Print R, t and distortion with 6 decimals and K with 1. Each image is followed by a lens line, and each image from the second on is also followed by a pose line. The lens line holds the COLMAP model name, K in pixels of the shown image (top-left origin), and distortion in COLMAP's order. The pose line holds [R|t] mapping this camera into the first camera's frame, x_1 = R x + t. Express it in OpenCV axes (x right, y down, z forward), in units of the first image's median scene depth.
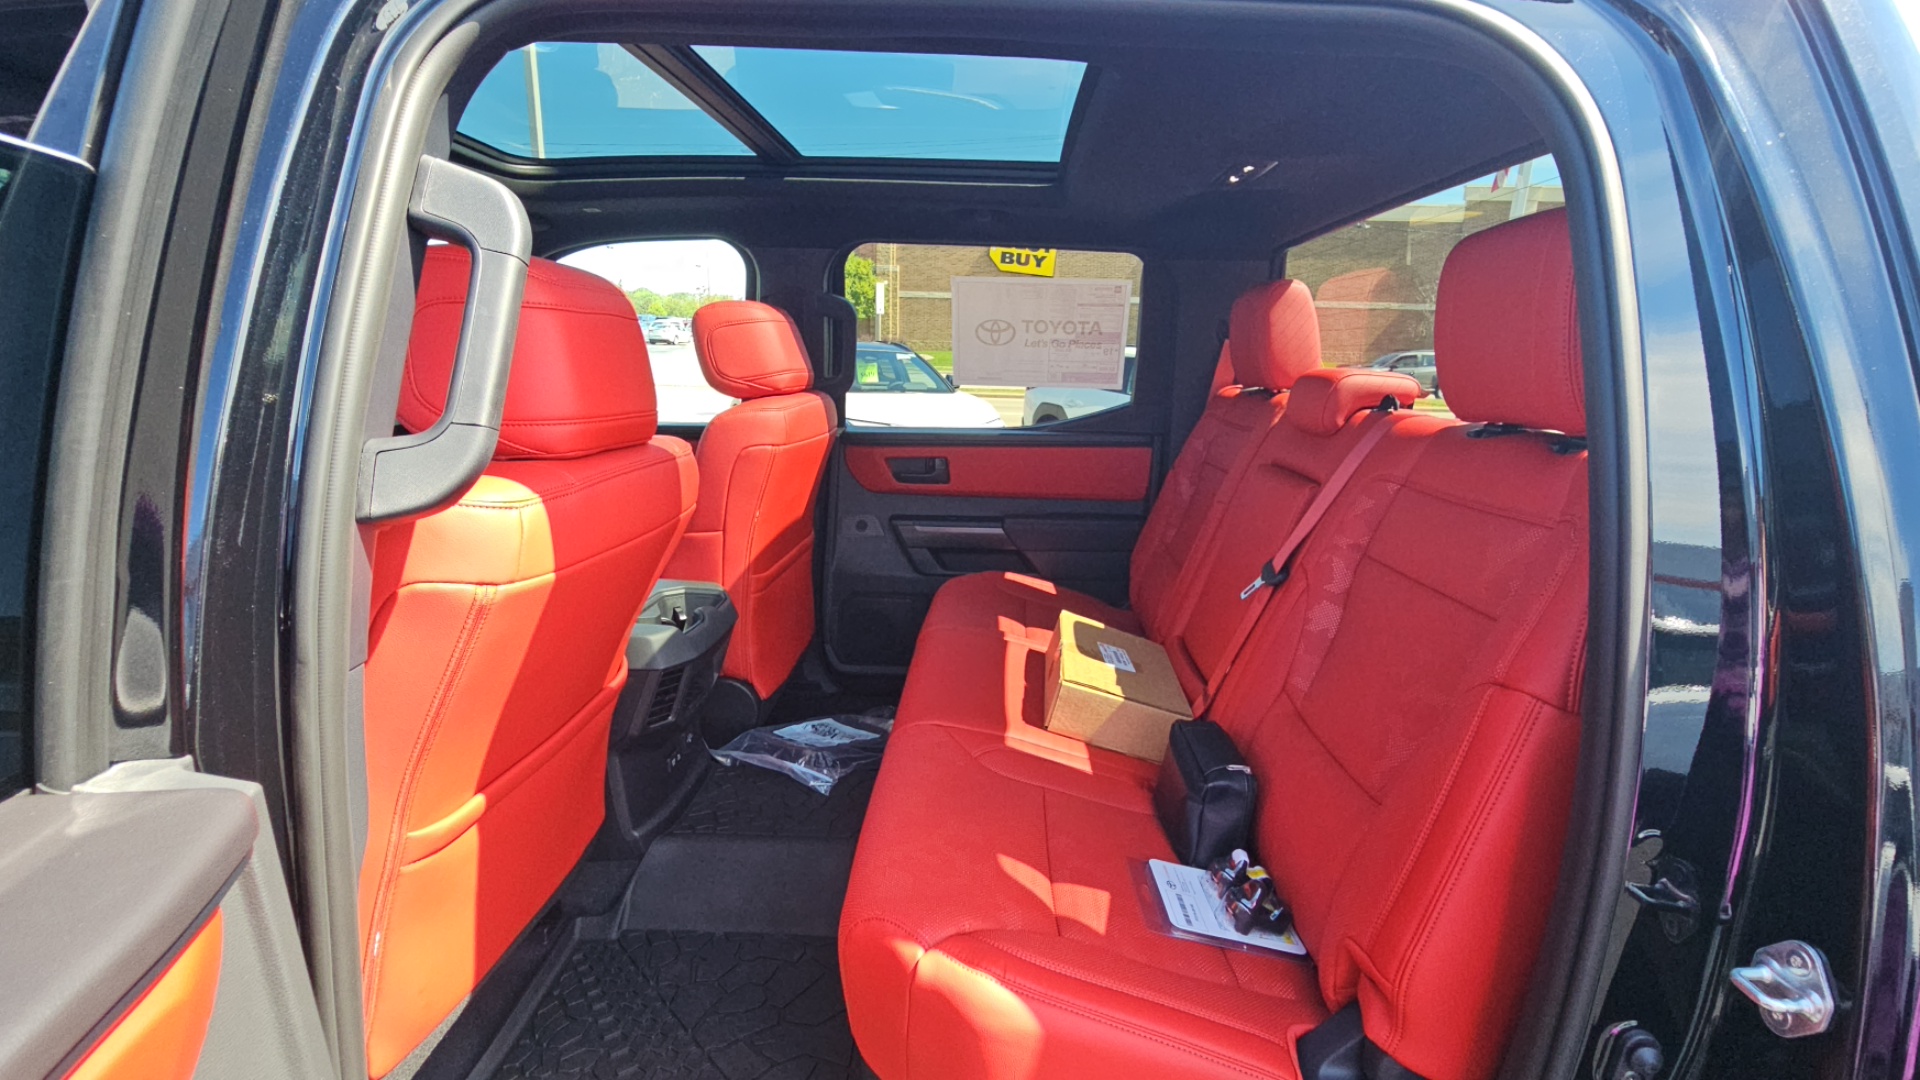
lens RADIAL K [[860.7, 0, 977.9], [0, 860.7, 541.7], [0, 0, 1]] dist [0.008569, -0.006585]
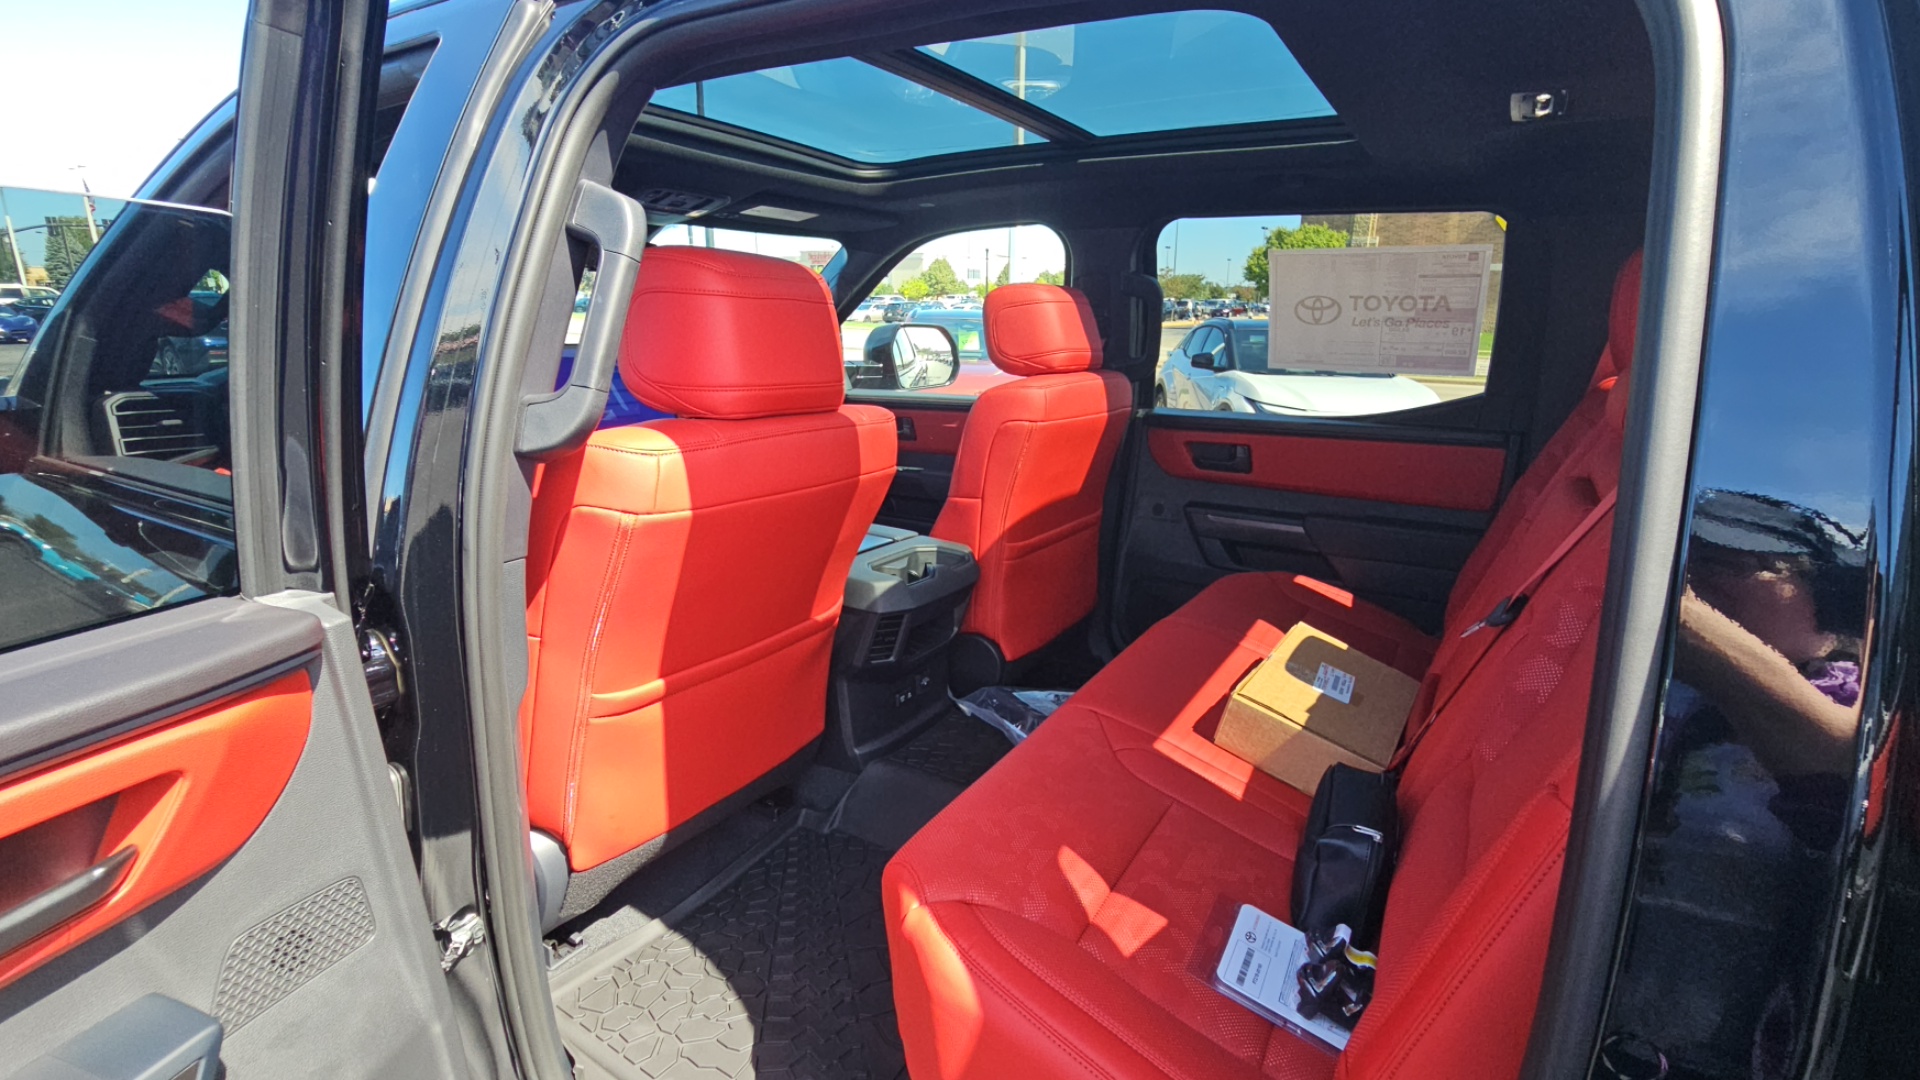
lens RADIAL K [[860.7, 0, 979.2], [0, 860.7, 540.5], [0, 0, 1]] dist [0.008569, -0.006585]
pose [[0.872624, 0.116102, -0.474392, 0.246291], [-0.106328, 0.993197, 0.047488, -0.012801], [0.476678, 0.009002, 0.879032, 0.059708]]
